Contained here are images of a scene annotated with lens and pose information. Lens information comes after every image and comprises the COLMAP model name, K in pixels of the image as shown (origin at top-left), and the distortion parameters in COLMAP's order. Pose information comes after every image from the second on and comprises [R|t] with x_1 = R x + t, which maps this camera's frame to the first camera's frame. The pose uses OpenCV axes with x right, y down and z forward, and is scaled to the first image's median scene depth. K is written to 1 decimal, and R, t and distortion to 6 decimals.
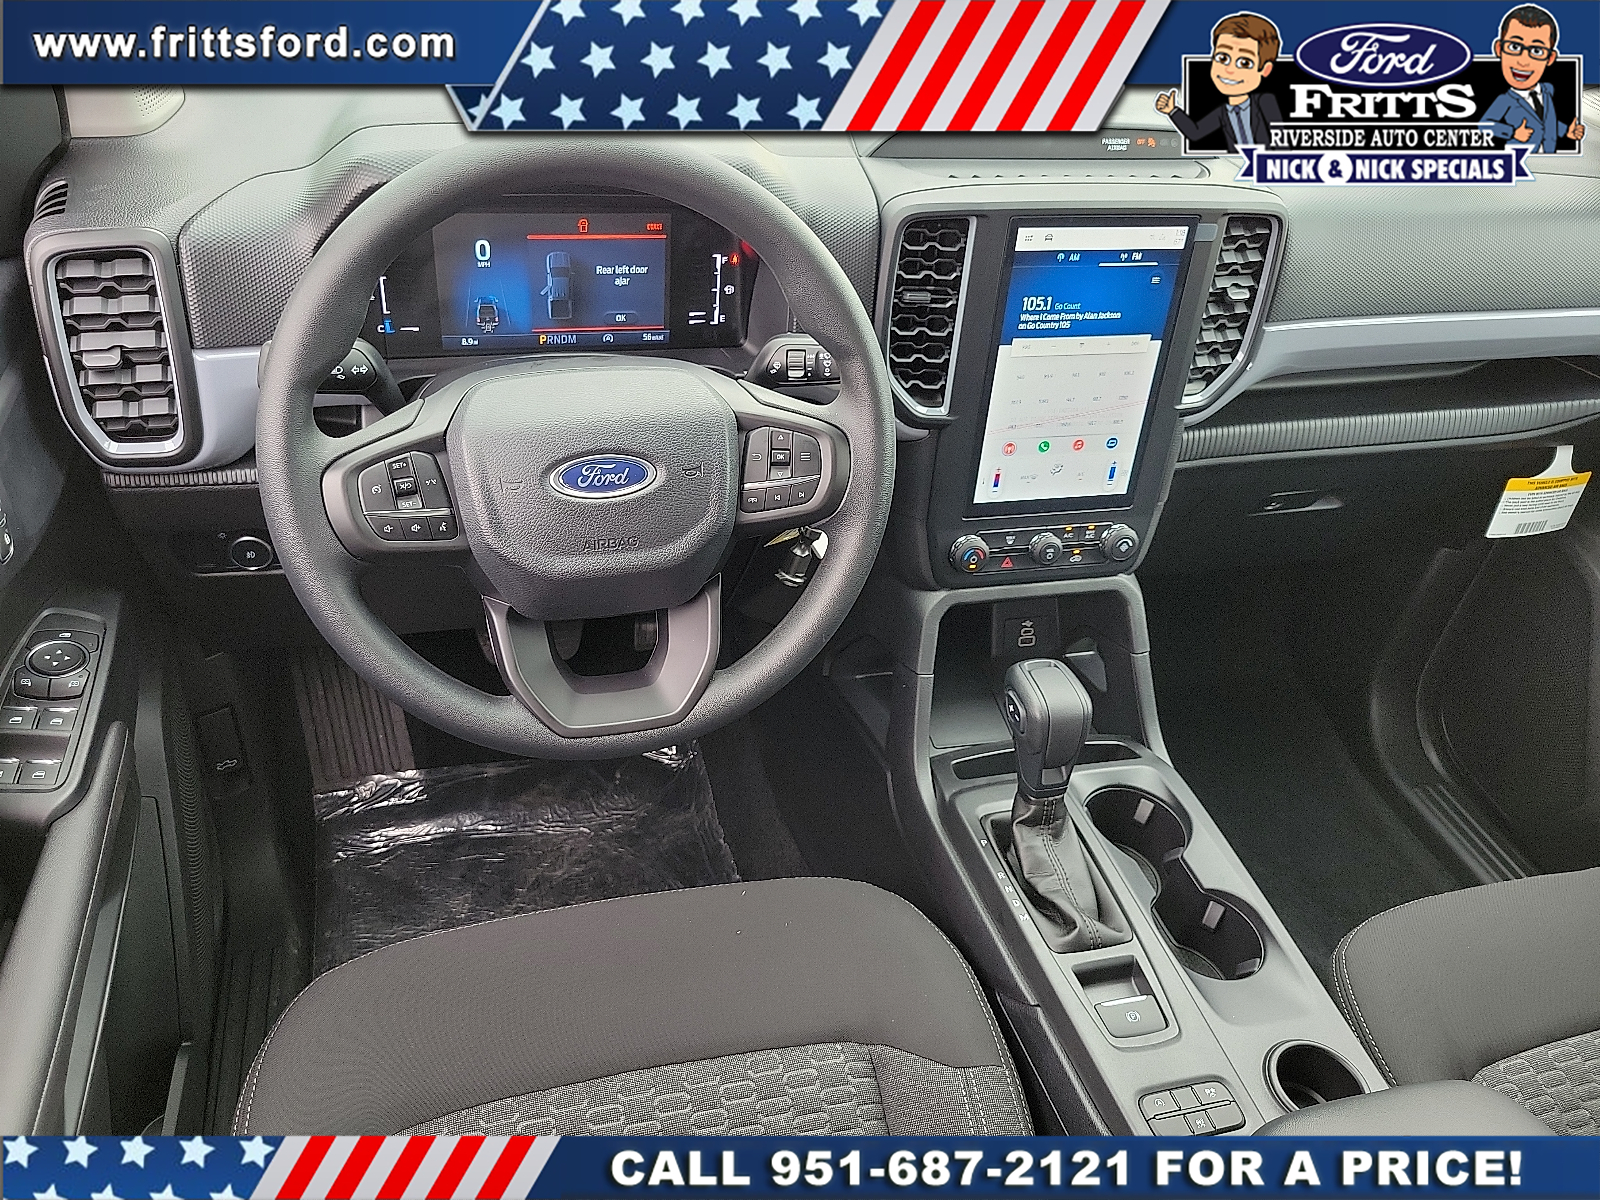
lens RADIAL K [[1205.4, 0, 793.3], [0, 1205.4, 593.3], [0, 0, 1]] dist [0.012961, 0.004313]
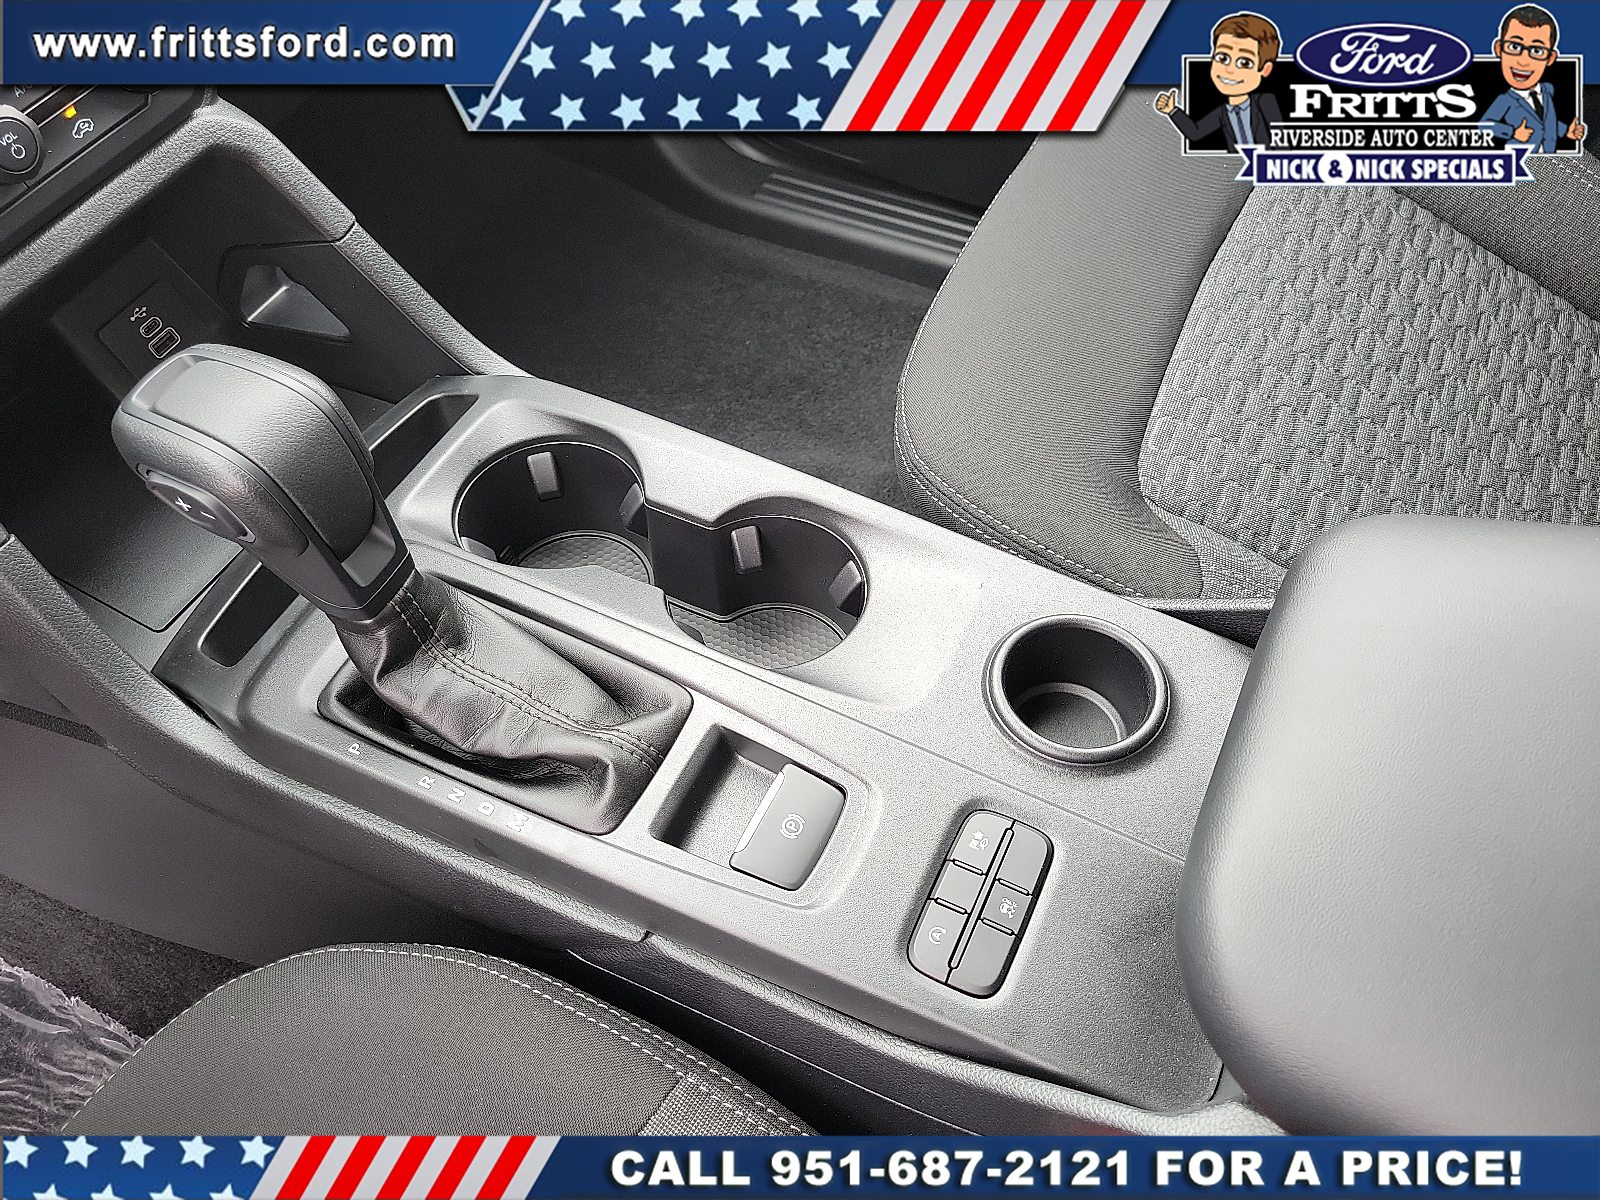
lens RADIAL K [[1205.4, 0, 797.8], [0, 1205.4, 603.4], [0, 0, 1]] dist [0.012961, 0.004313]
pose [[0.657035, -0.677005, 0.331617, 0.152925], [0.525126, 0.726631, 0.443001, 0.042335], [-0.540877, -0.116926, 0.832935, 0.501969]]
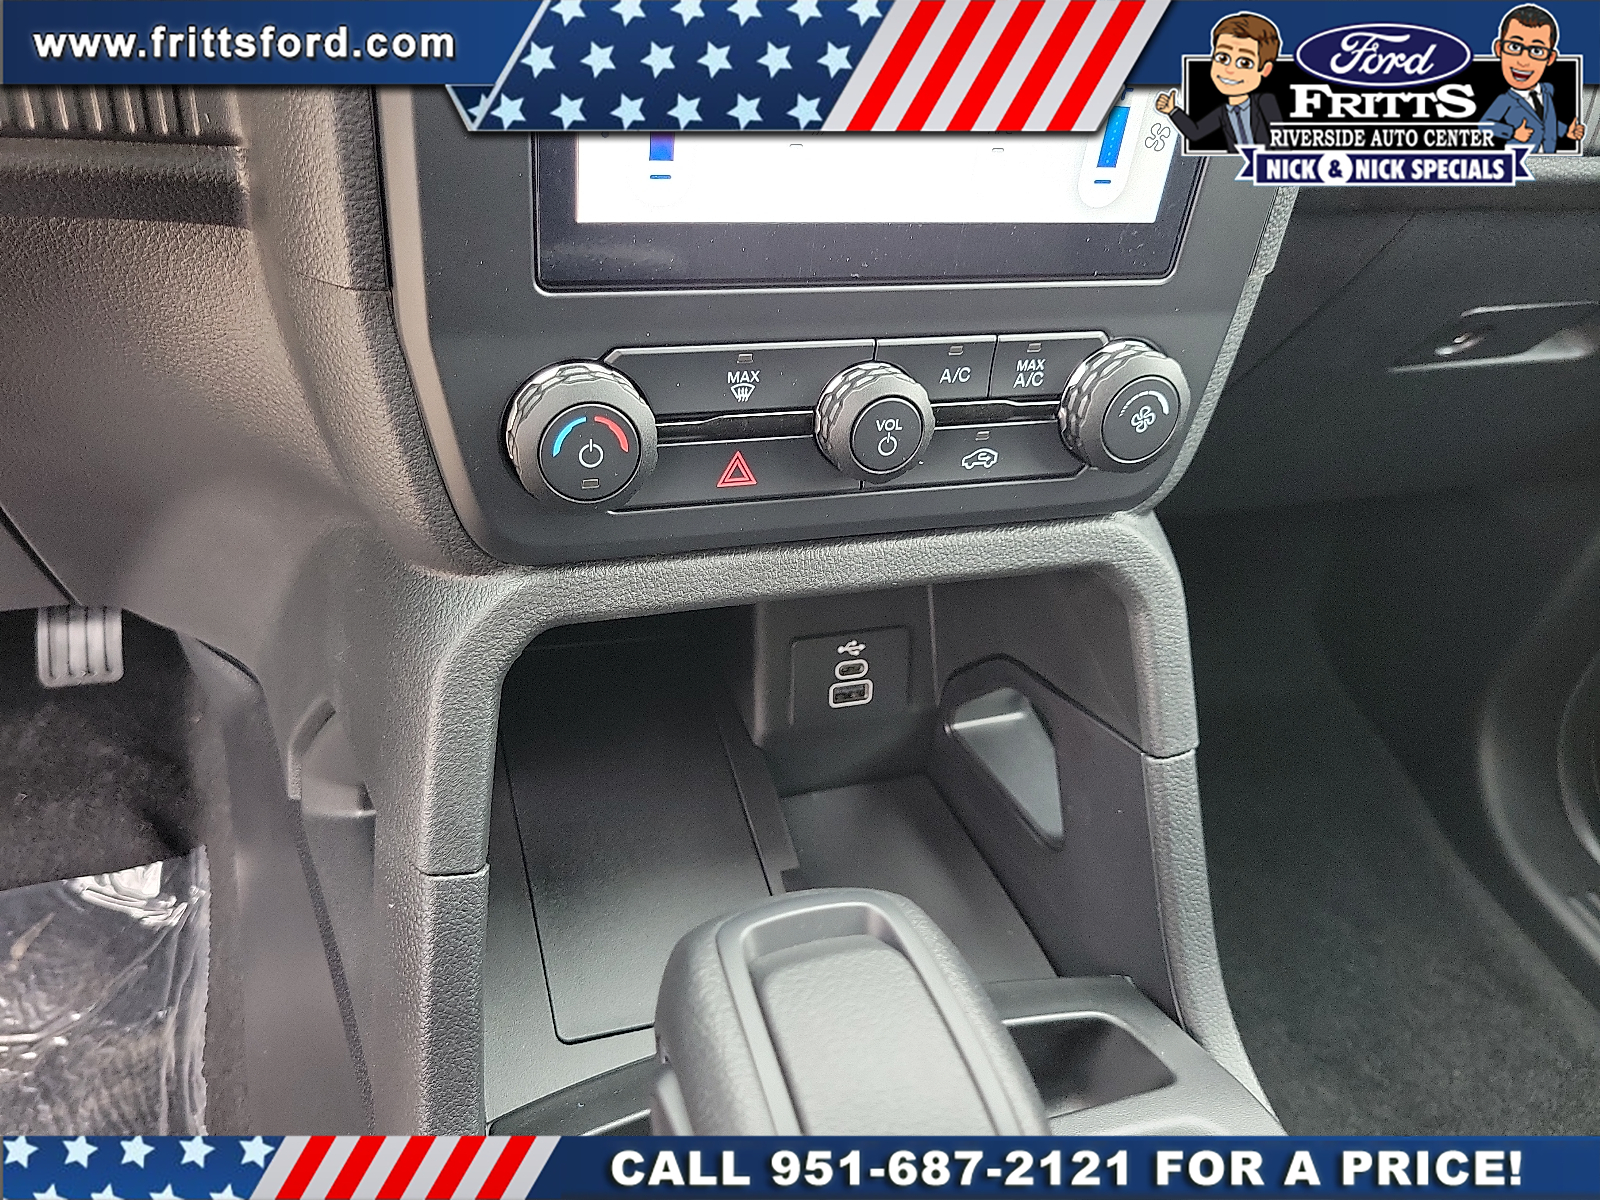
lens RADIAL K [[1205.4, 0, 801.7], [0, 1205.4, 601.7], [0, 0, 1]] dist [0.012961, 0.004313]
pose [[0.995965, -0.010660, 0.089110, 0.178472], [0.006572, 0.998918, 0.046044, -0.008703], [-0.089504, -0.045273, 0.994957, 0.769708]]
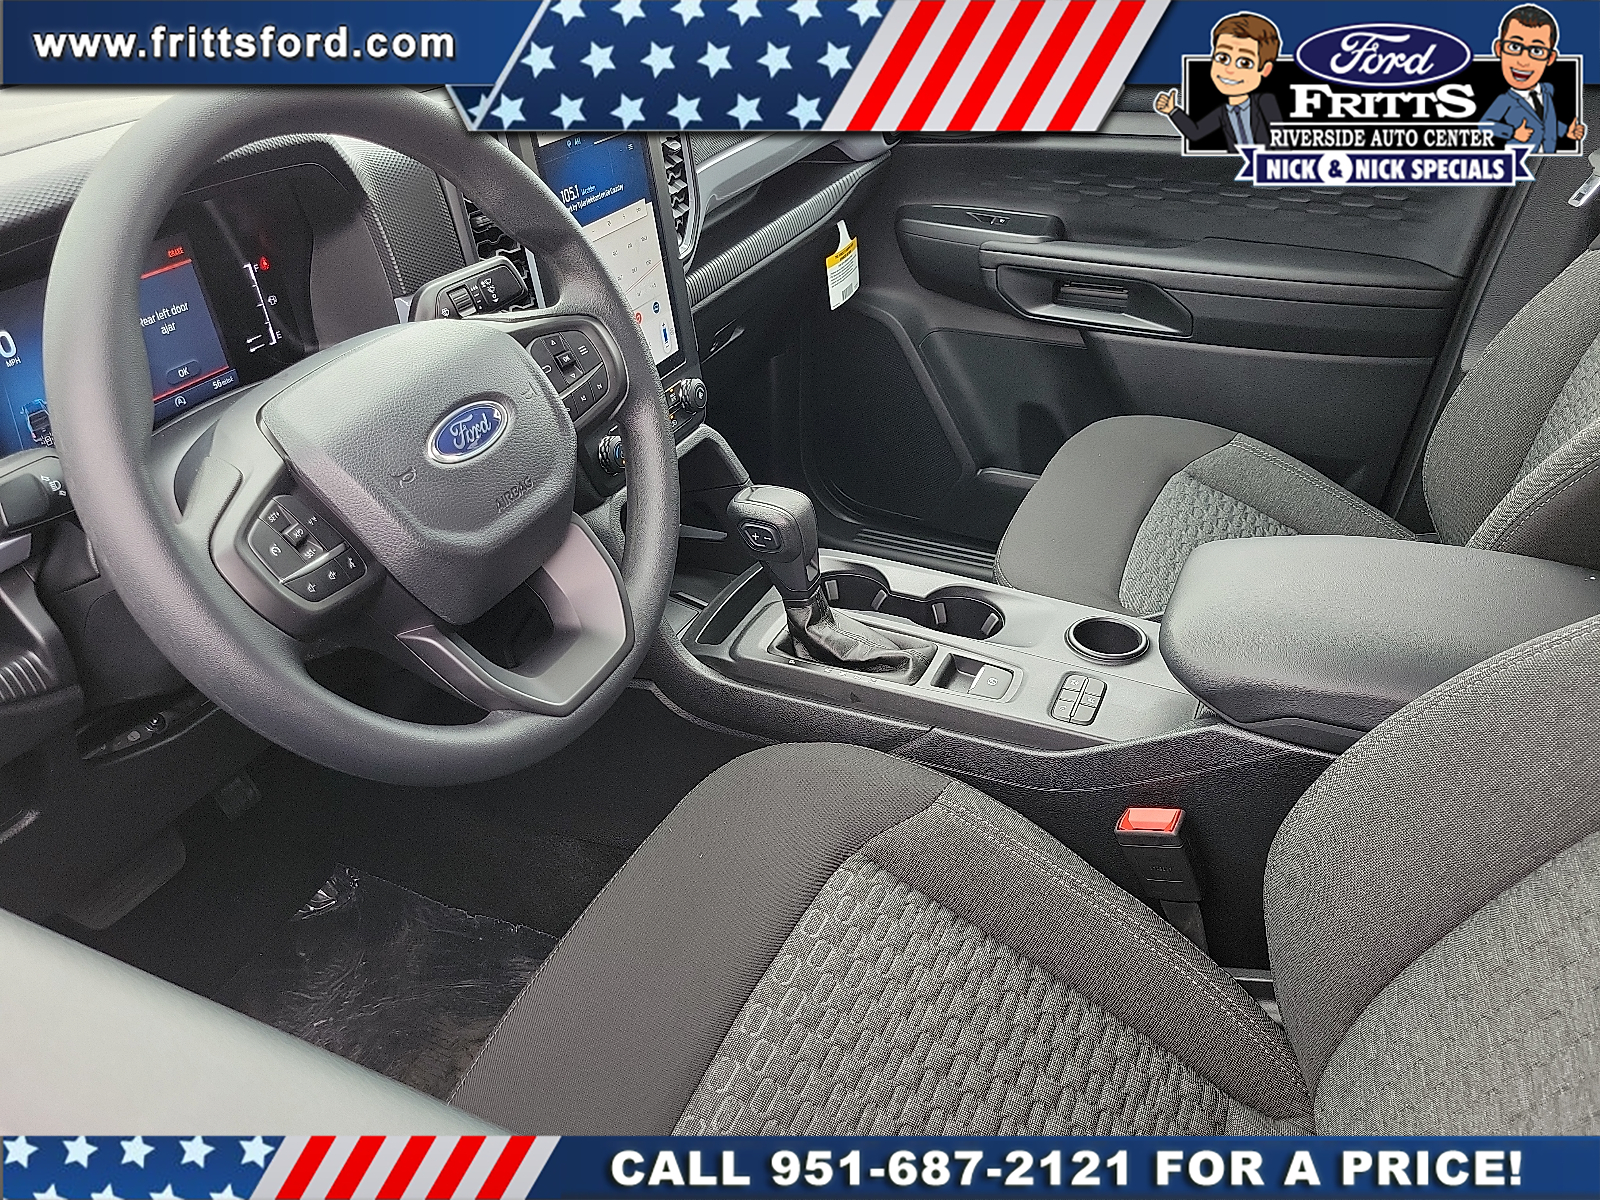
lens RADIAL K [[1205.4, 0, 799.2], [0, 1205.4, 604.8], [0, 0, 1]] dist [0.012961, 0.004313]
pose [[0.630331, -0.502280, 0.591944, -0.446984], [0.525687, 0.837234, 0.150639, 0.004277], [-0.571259, 0.216225, 0.791776, 0.127137]]
